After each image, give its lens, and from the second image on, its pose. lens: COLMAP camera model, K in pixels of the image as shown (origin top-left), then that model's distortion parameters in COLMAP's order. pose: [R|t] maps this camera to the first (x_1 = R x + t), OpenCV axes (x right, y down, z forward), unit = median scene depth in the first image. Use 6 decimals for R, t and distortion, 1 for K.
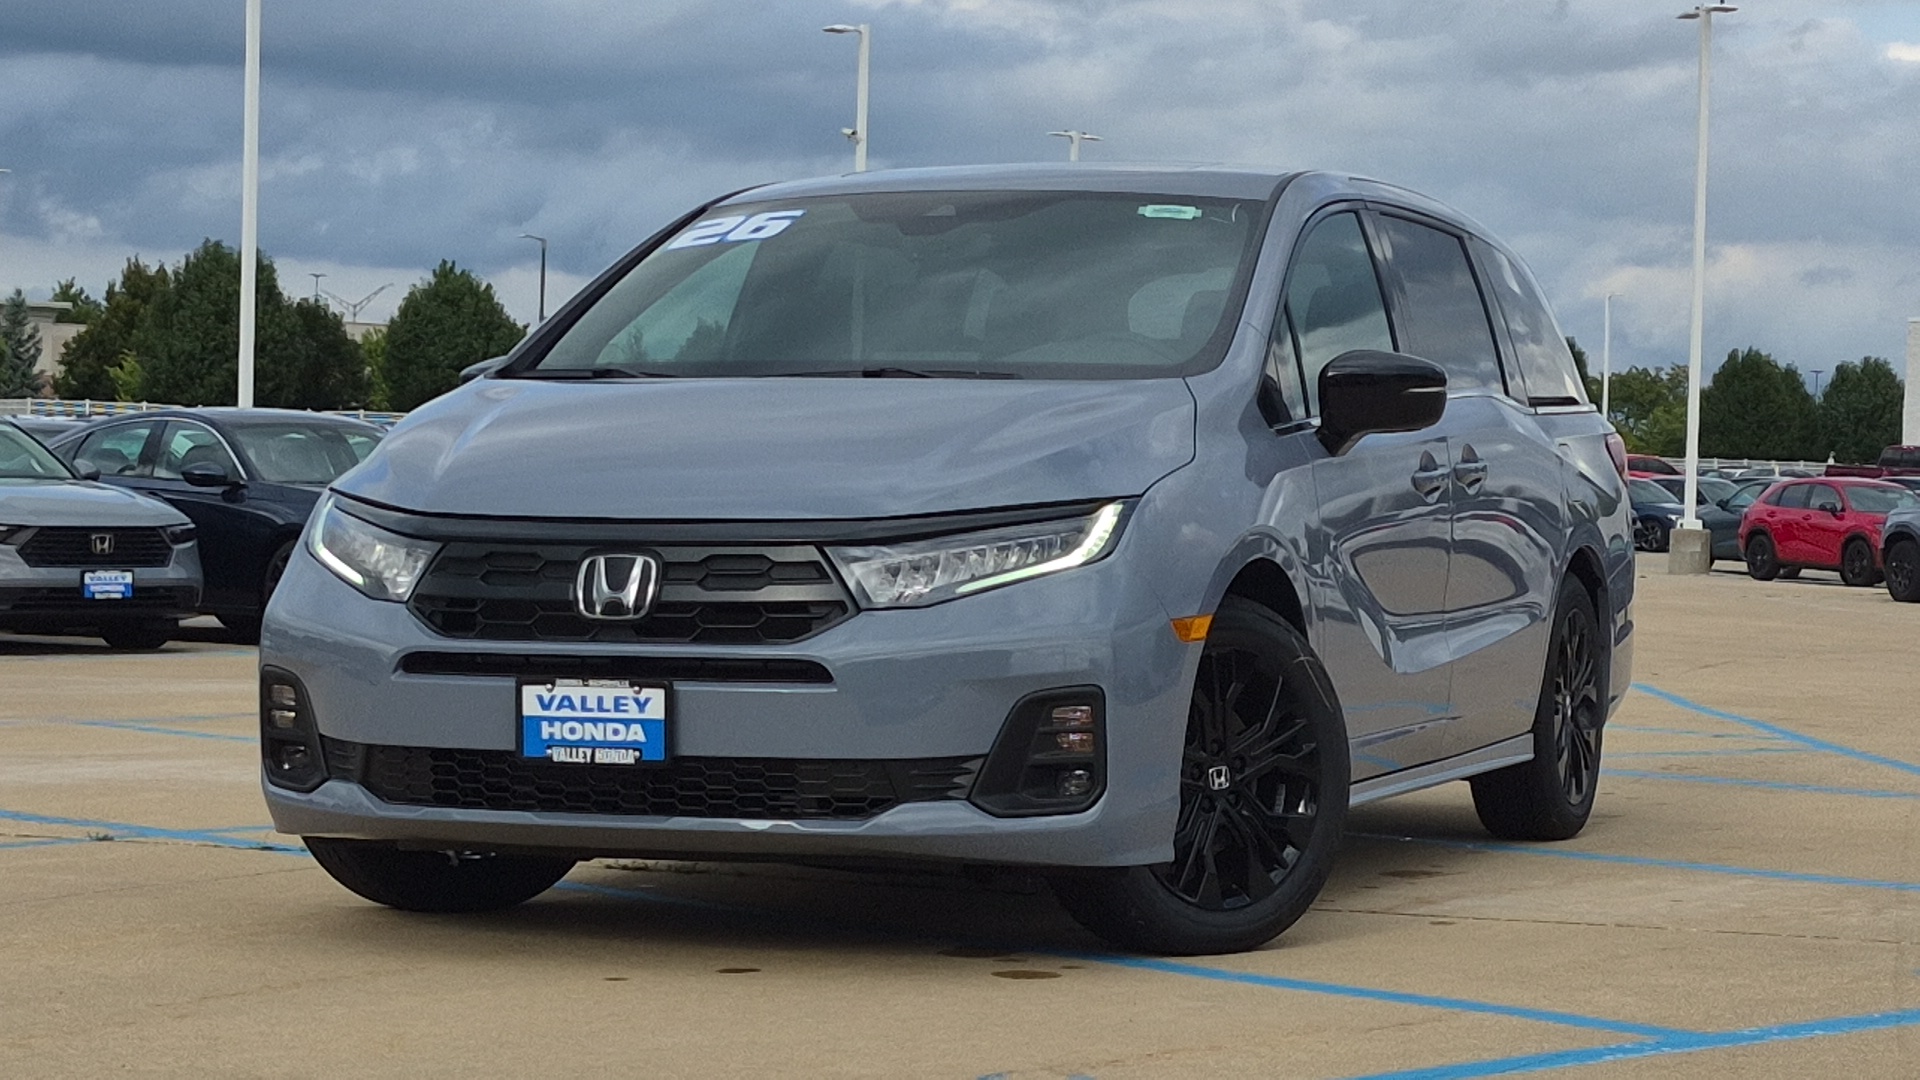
lens RADIAL K [[4557.0, 0, 958.2], [0, 4557.0, 544.6], [0, 0, 1]] dist [0.142199, 0.000000]
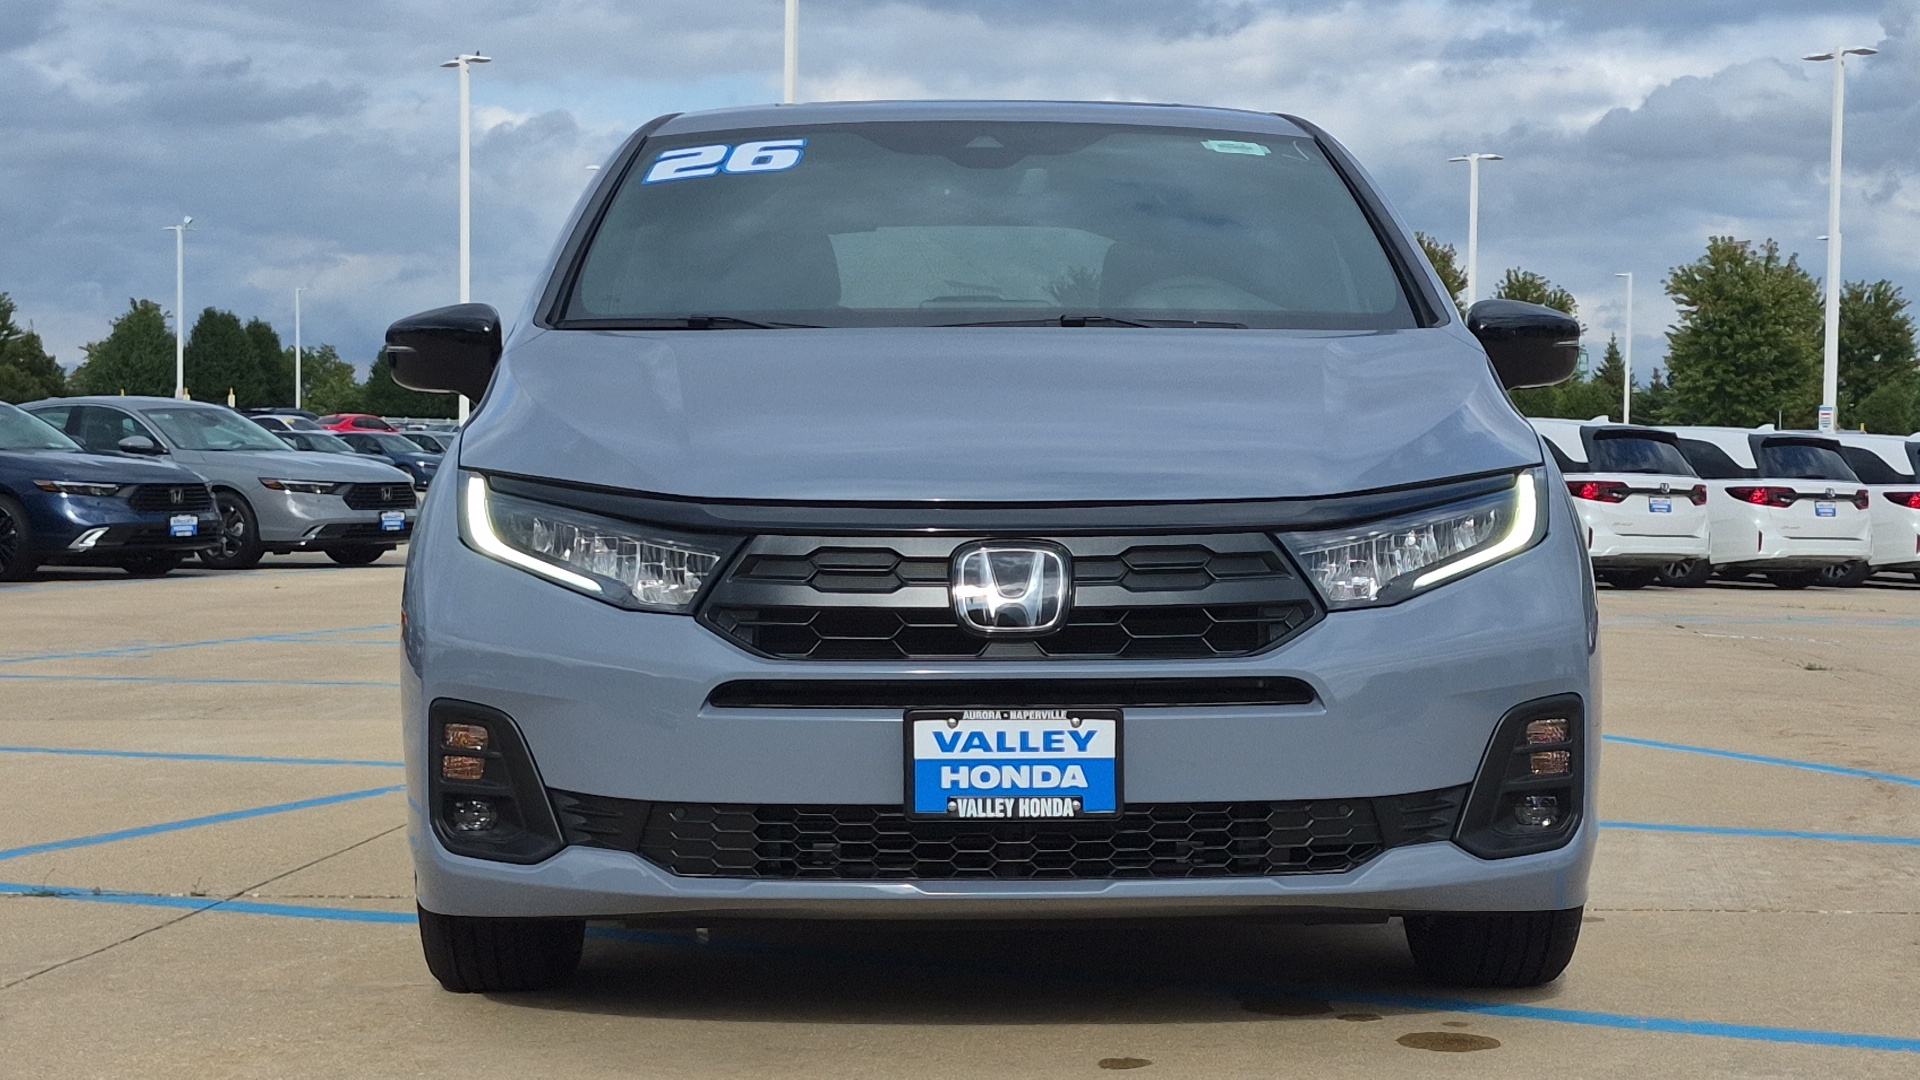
lens RADIAL K [[3398.3, 0, 979.8], [0, 3398.3, 542.5], [0, 0, 1]] dist [0.091601, 0.000000]
pose [[0.926883, -0.021464, 0.374737, -0.300511], [0.015234, 0.999692, 0.019581, -0.010364], [-0.375042, -0.012441, 0.926924, 0.463955]]
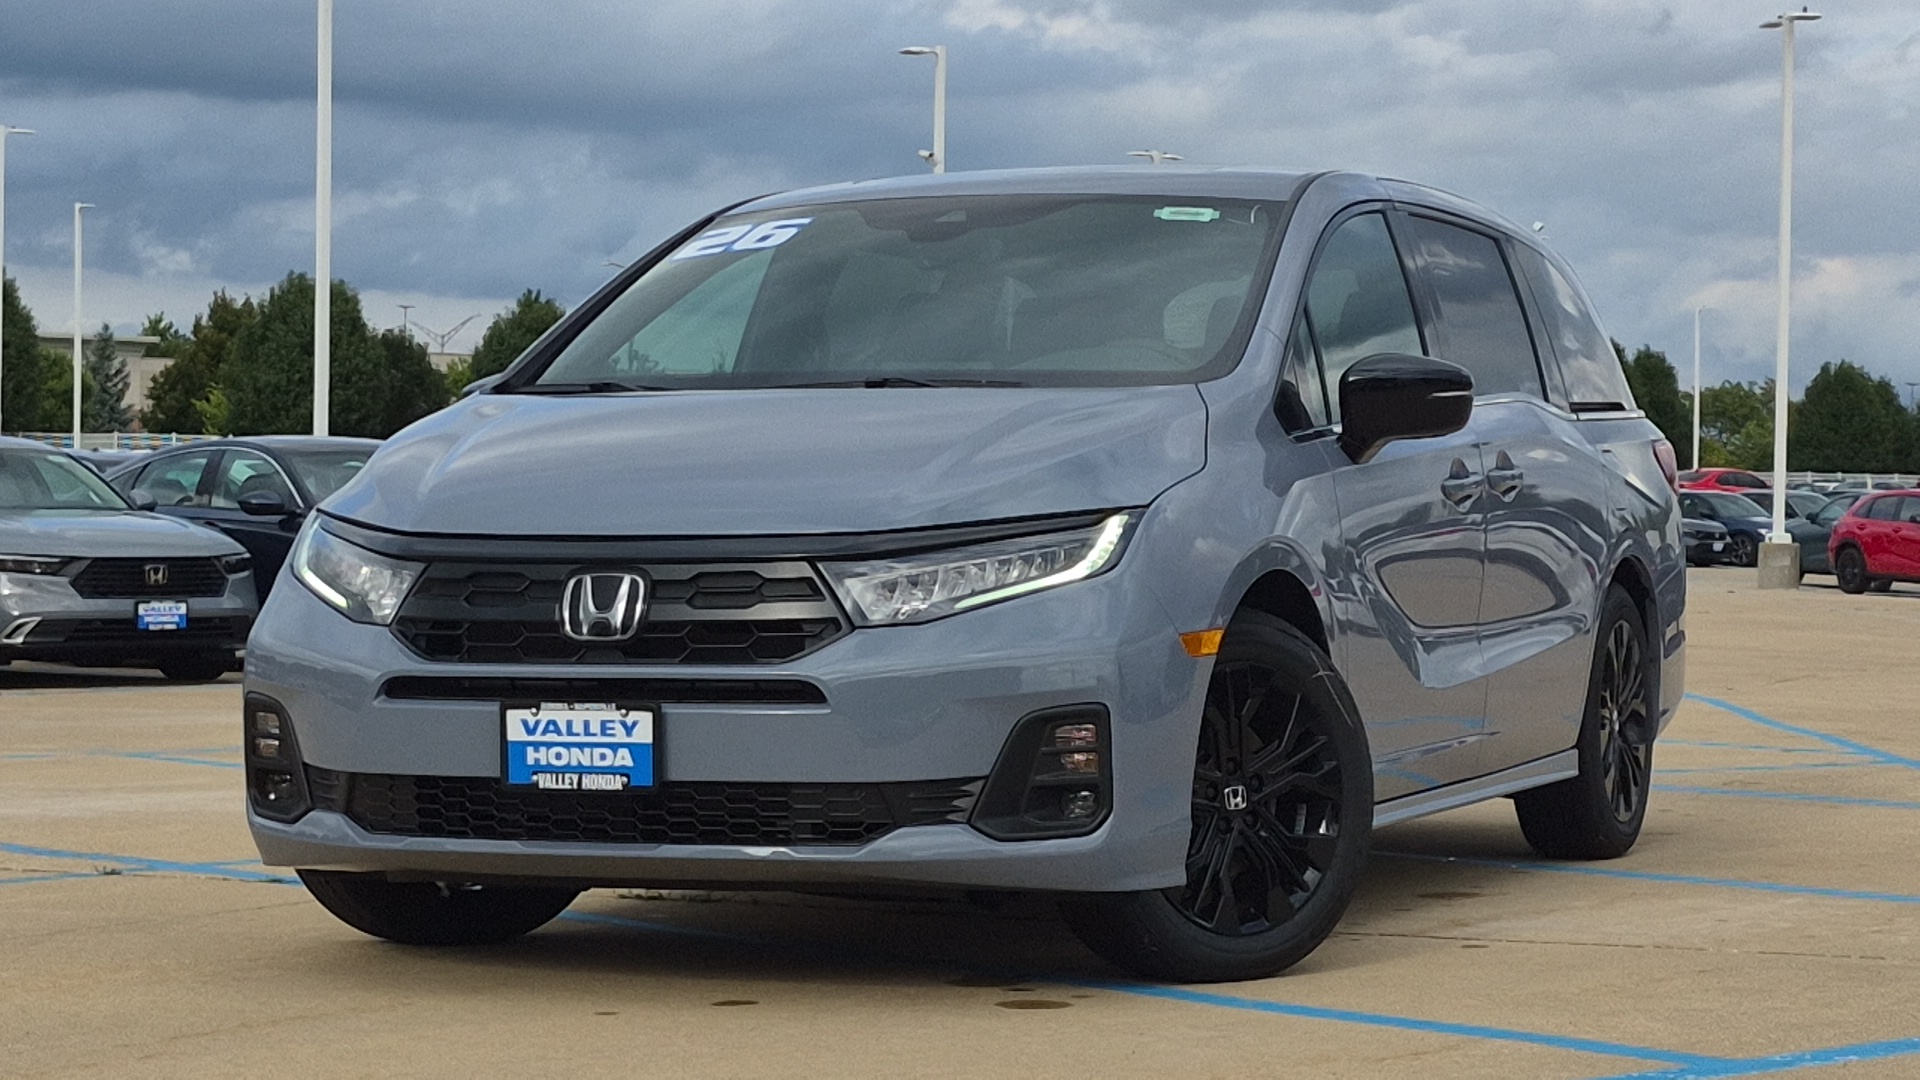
lens RADIAL K [[4557.0, 0, 966.6], [0, 4557.0, 544.0], [0, 0, 1]] dist [0.142199, 0.000000]
pose [[0.999730, -0.011691, -0.020092, 0.021610], [0.011578, 0.999916, -0.005766, 0.002496], [0.020157, 0.005532, 0.999782, 0.036728]]
